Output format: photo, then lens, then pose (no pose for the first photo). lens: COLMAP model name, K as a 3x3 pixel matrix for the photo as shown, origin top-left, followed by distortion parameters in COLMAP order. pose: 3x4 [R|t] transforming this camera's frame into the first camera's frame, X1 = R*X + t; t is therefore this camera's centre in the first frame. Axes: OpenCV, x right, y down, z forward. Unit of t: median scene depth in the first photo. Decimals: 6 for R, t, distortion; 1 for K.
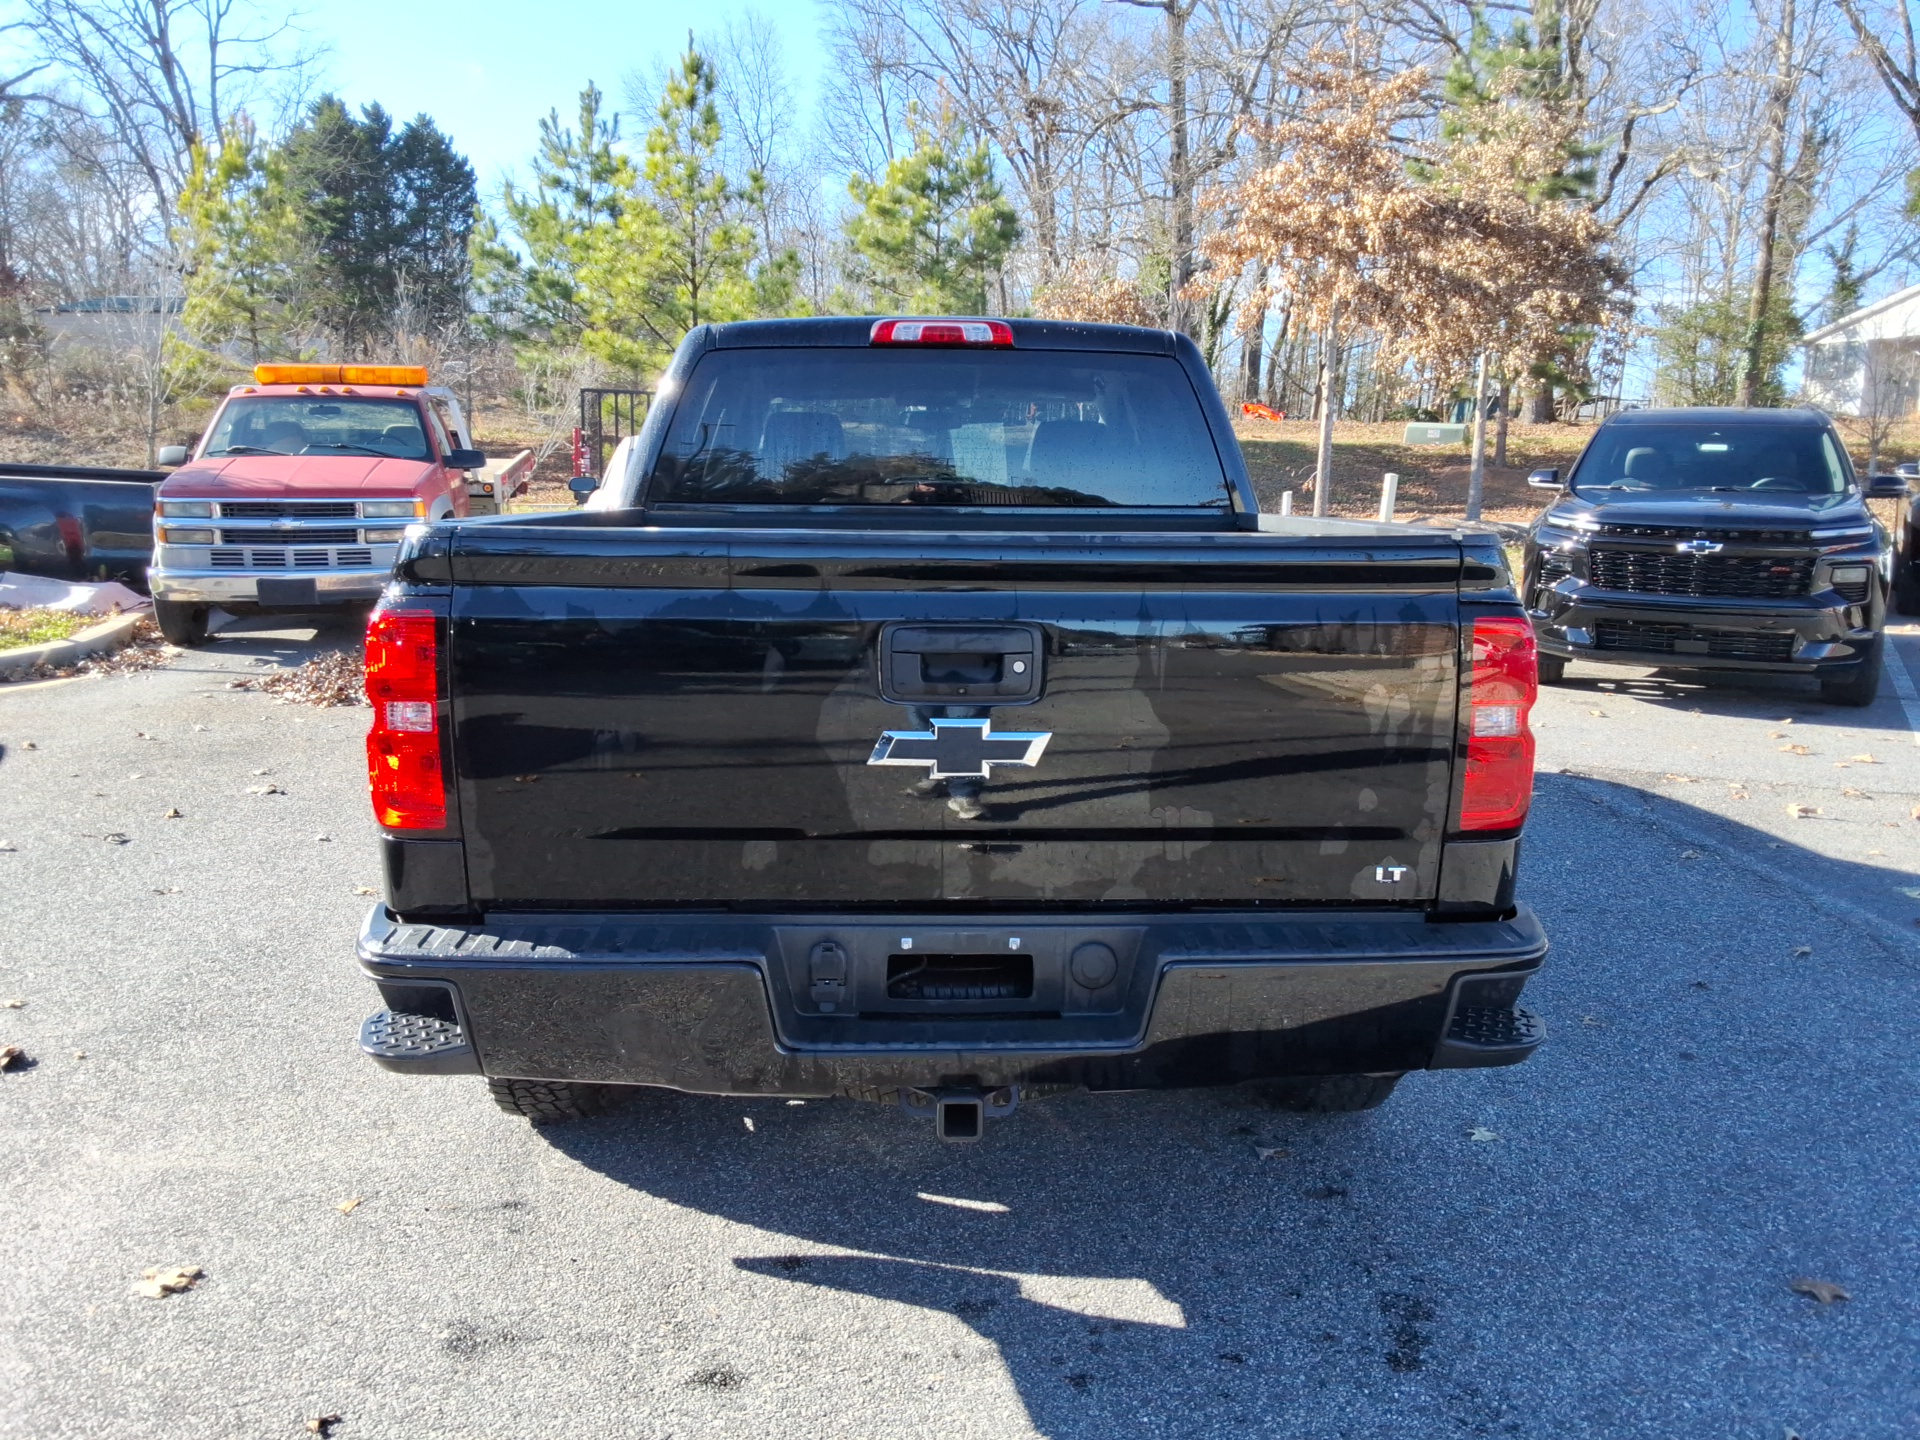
lens RADIAL K [[1527.2, 0, 977.2], [0, 1527.2, 733.8], [0, 0, 1]] dist [0.043530, -0.059387]
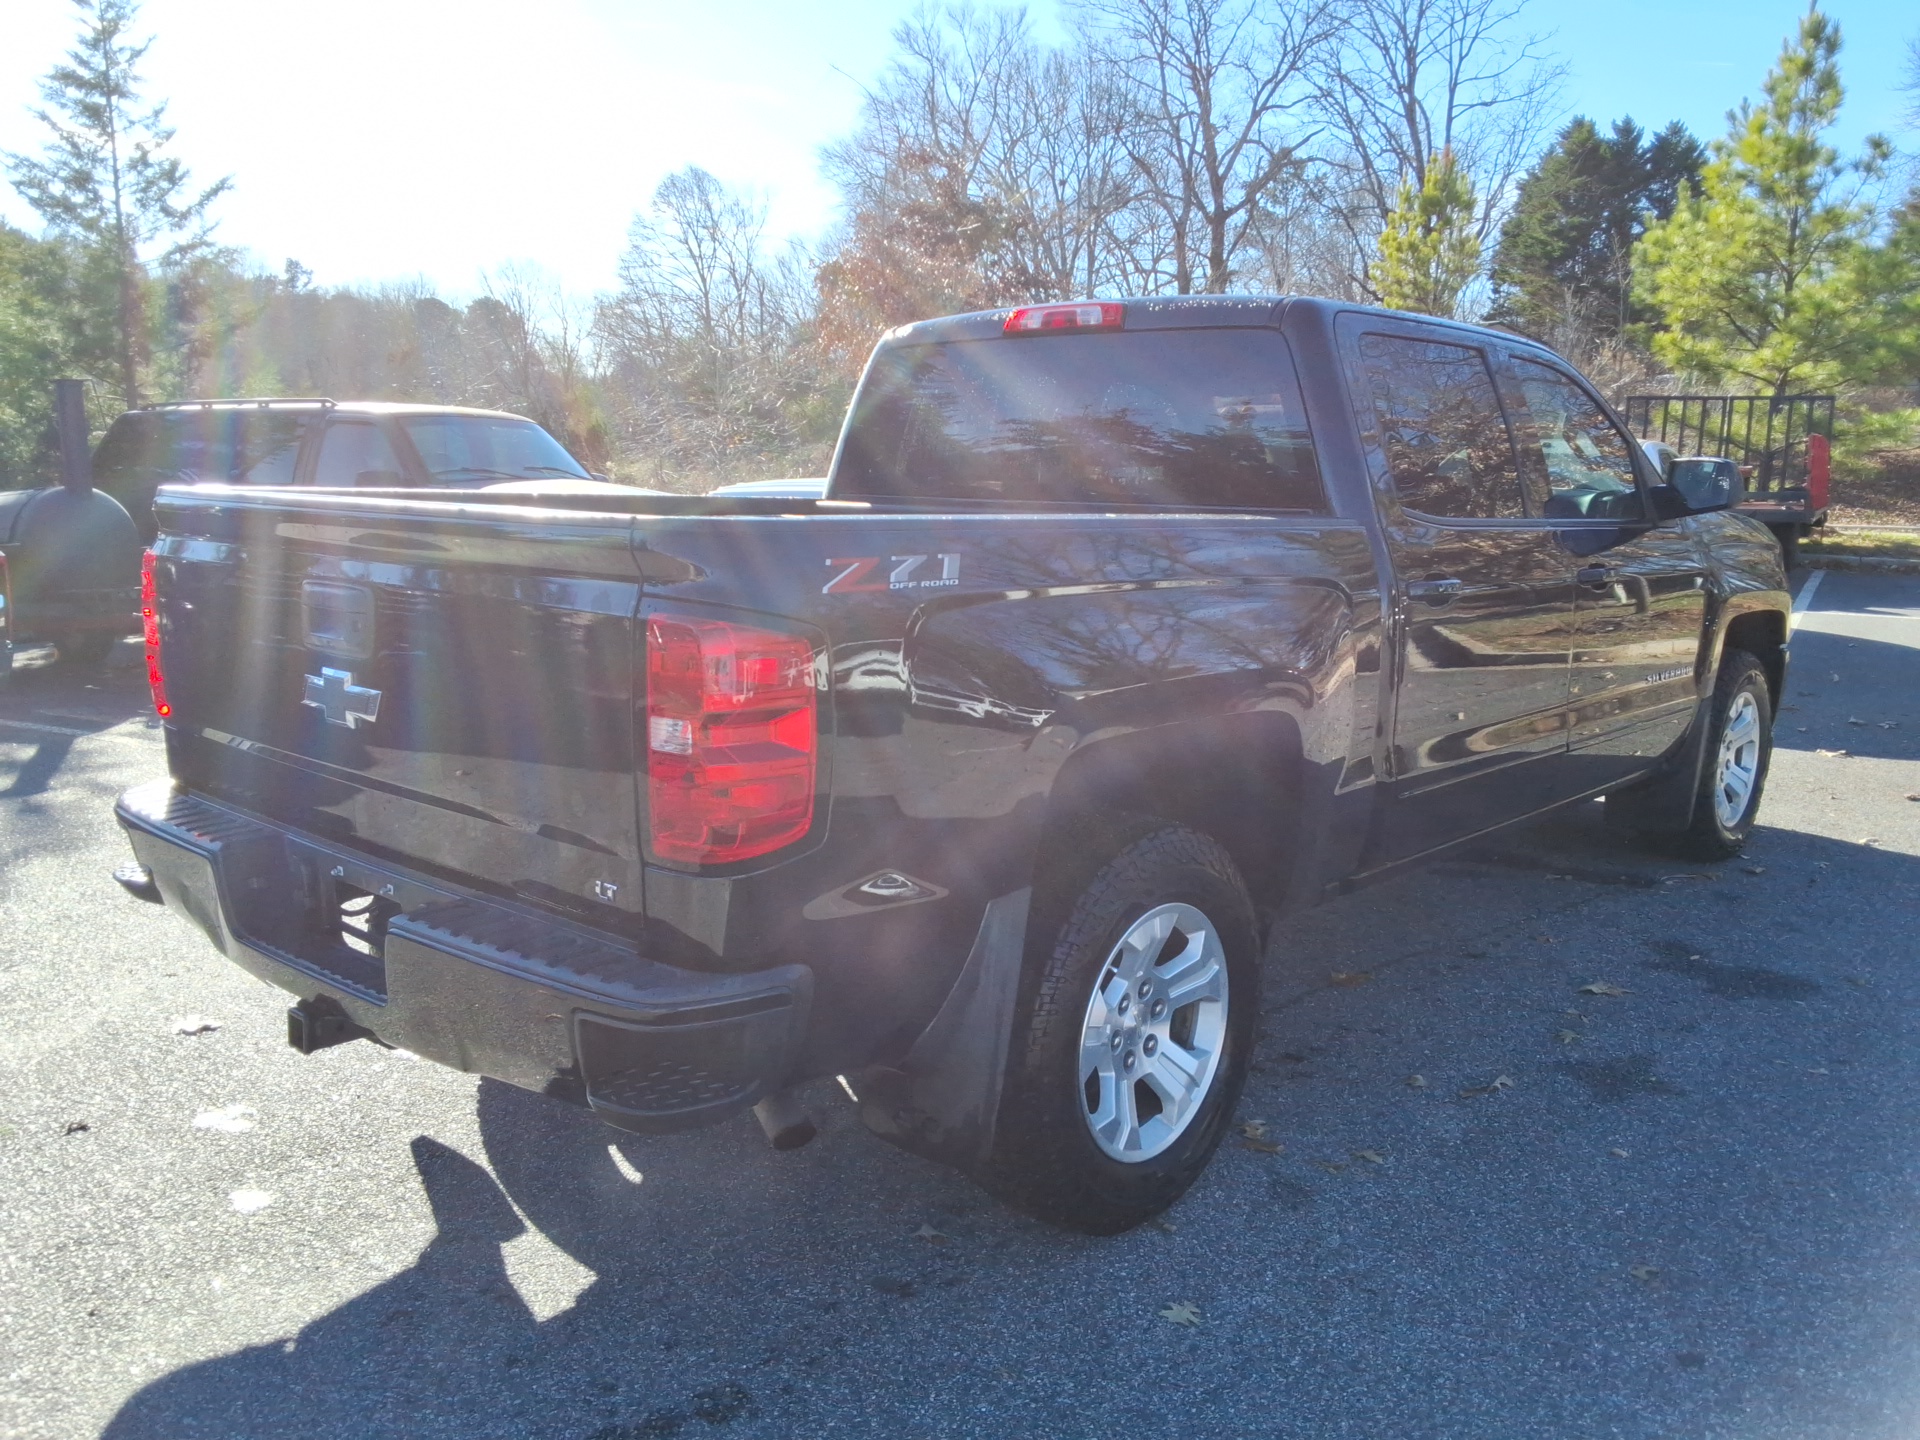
lens RADIAL K [[1527.2, 0, 971.5], [0, 1527.2, 709.7], [0, 0, 1]] dist [0.043530, -0.059387]
pose [[0.725199, 0.108506, -0.679936, 0.103753], [-0.125529, 0.991790, 0.024387, -0.006370], [0.677000, 0.067667, 0.732866, 0.047824]]
